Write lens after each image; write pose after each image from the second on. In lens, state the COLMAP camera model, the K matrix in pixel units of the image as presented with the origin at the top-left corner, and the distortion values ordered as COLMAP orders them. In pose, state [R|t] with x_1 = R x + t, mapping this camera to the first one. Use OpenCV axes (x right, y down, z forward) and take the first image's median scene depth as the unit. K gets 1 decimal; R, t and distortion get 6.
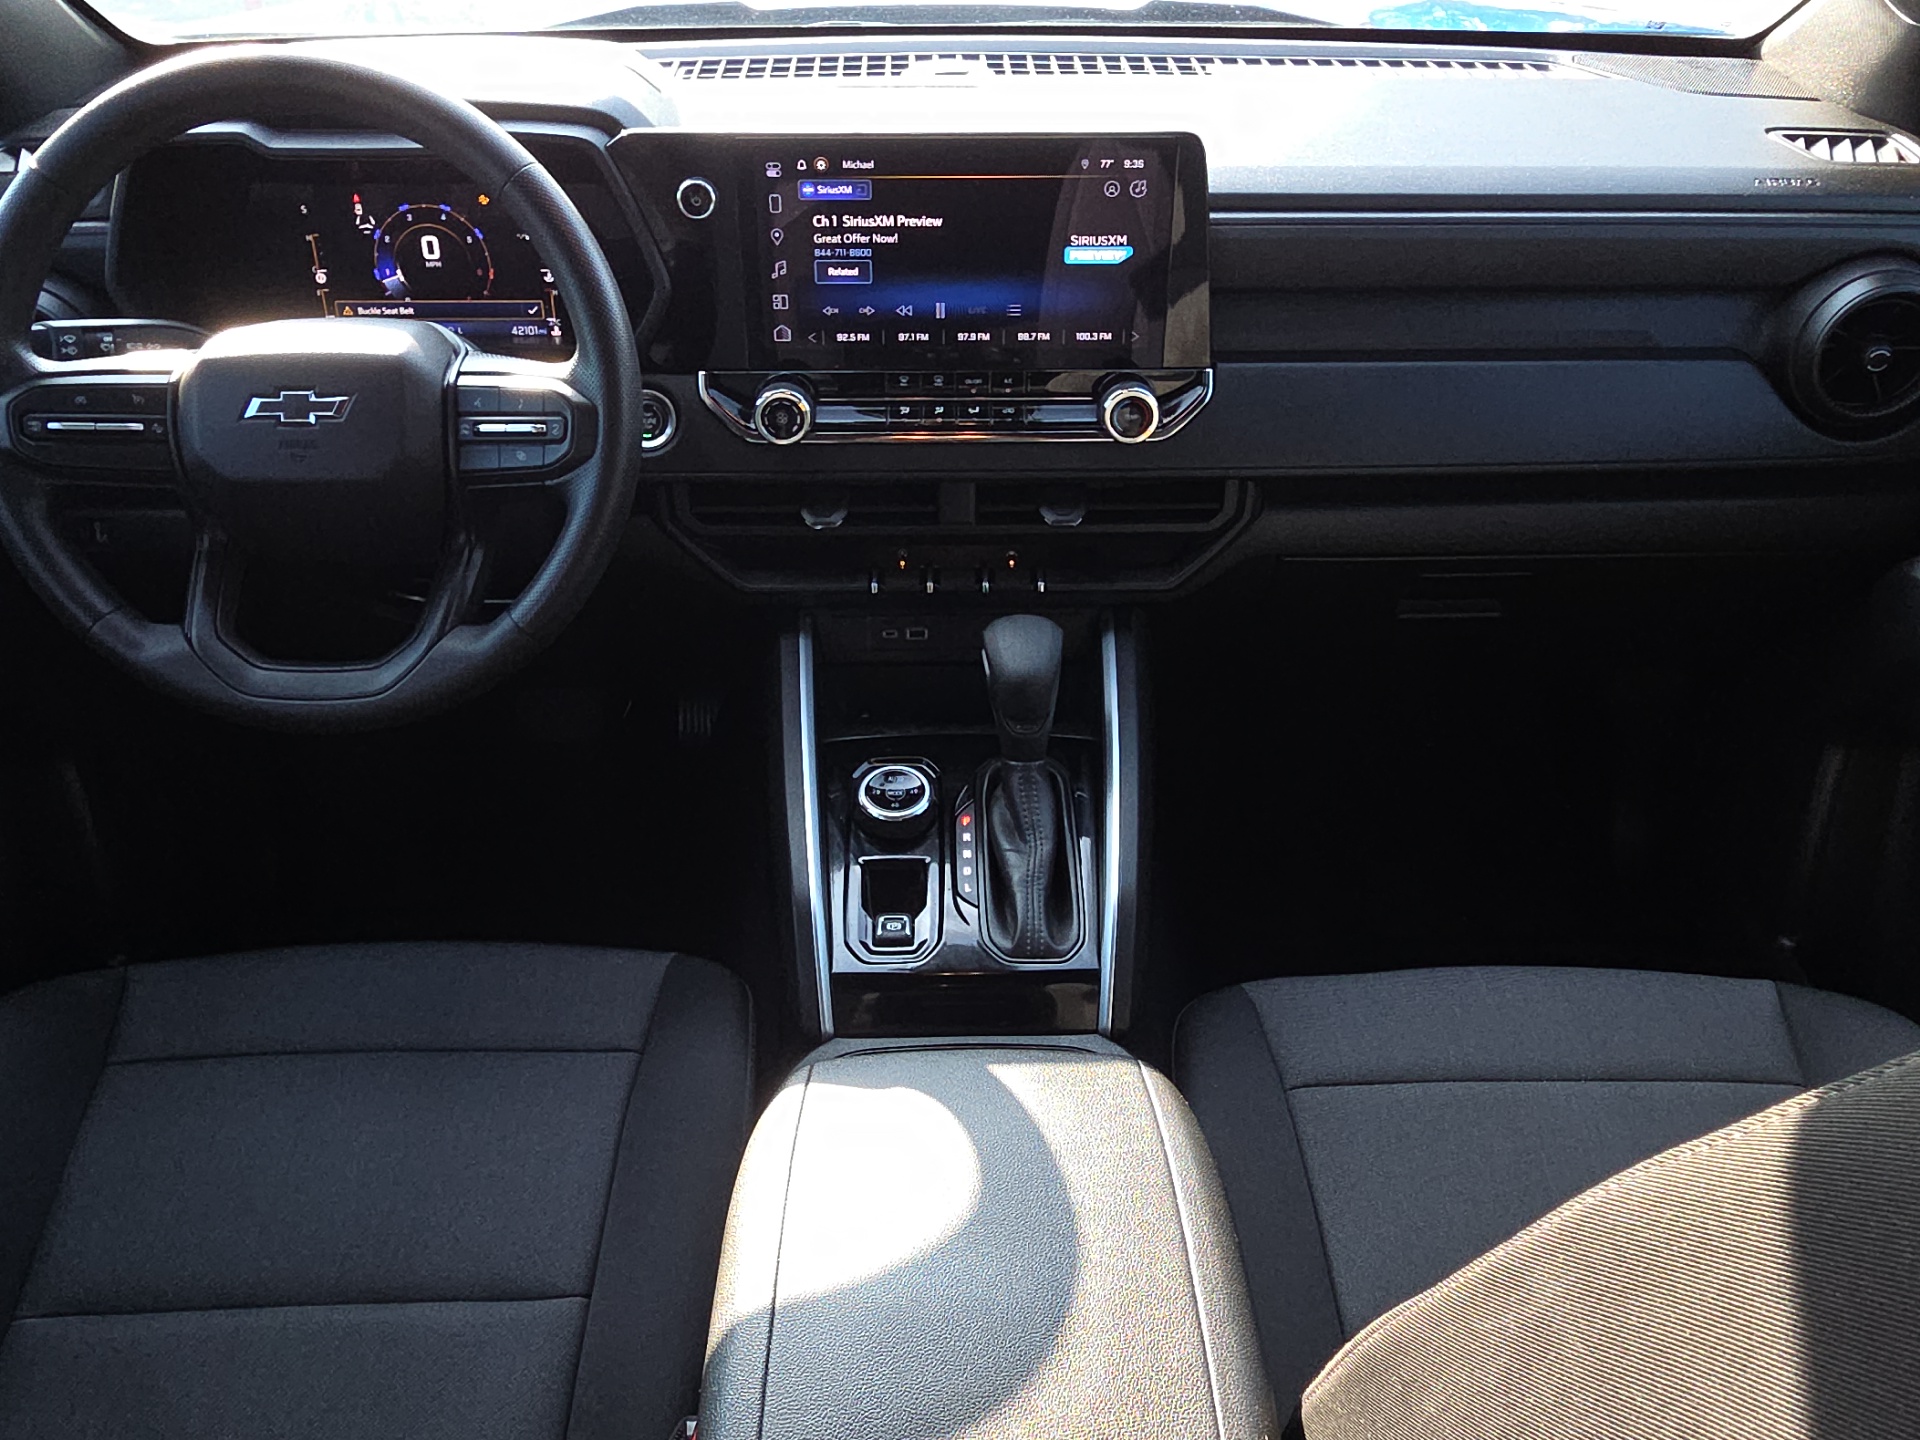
lens RADIAL K [[1502.5, 0, 955.2], [0, 1502.5, 719.7], [0, 0, 1]] dist [-0.005940, 0.027023]
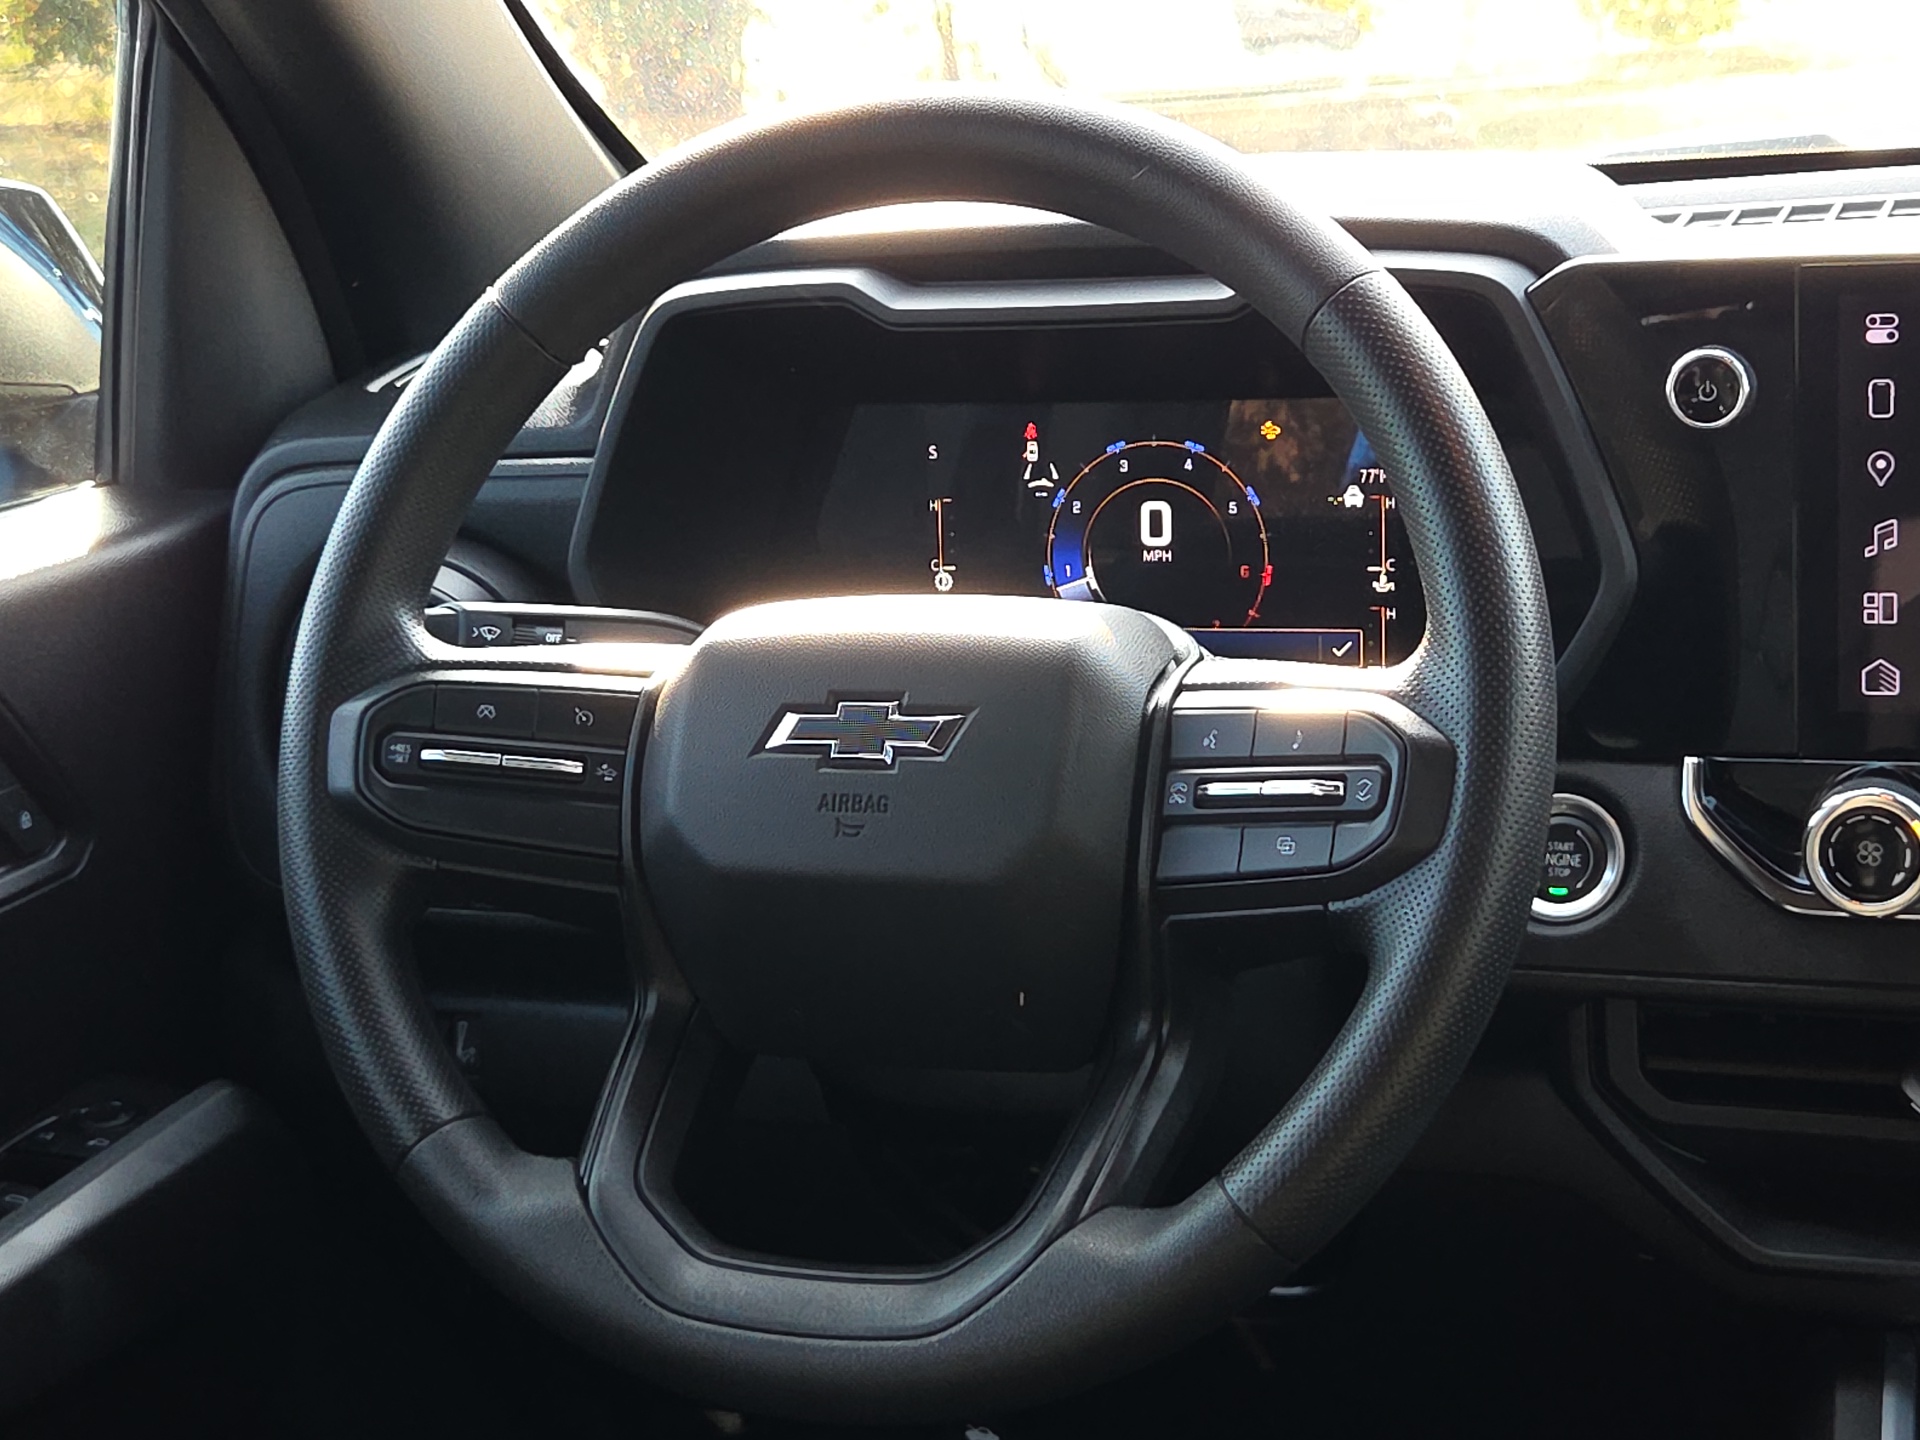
lens RADIAL K [[3320.9, 0, 960.7], [0, 3320.9, 675.6], [0, 0, 1]] dist [0.080527, 0.000000]
pose [[0.928775, 0.016861, -0.370261, -0.000834], [-0.145654, 0.935201, -0.322775, 0.103798], [0.340827, 0.353715, 0.871047, 0.039018]]
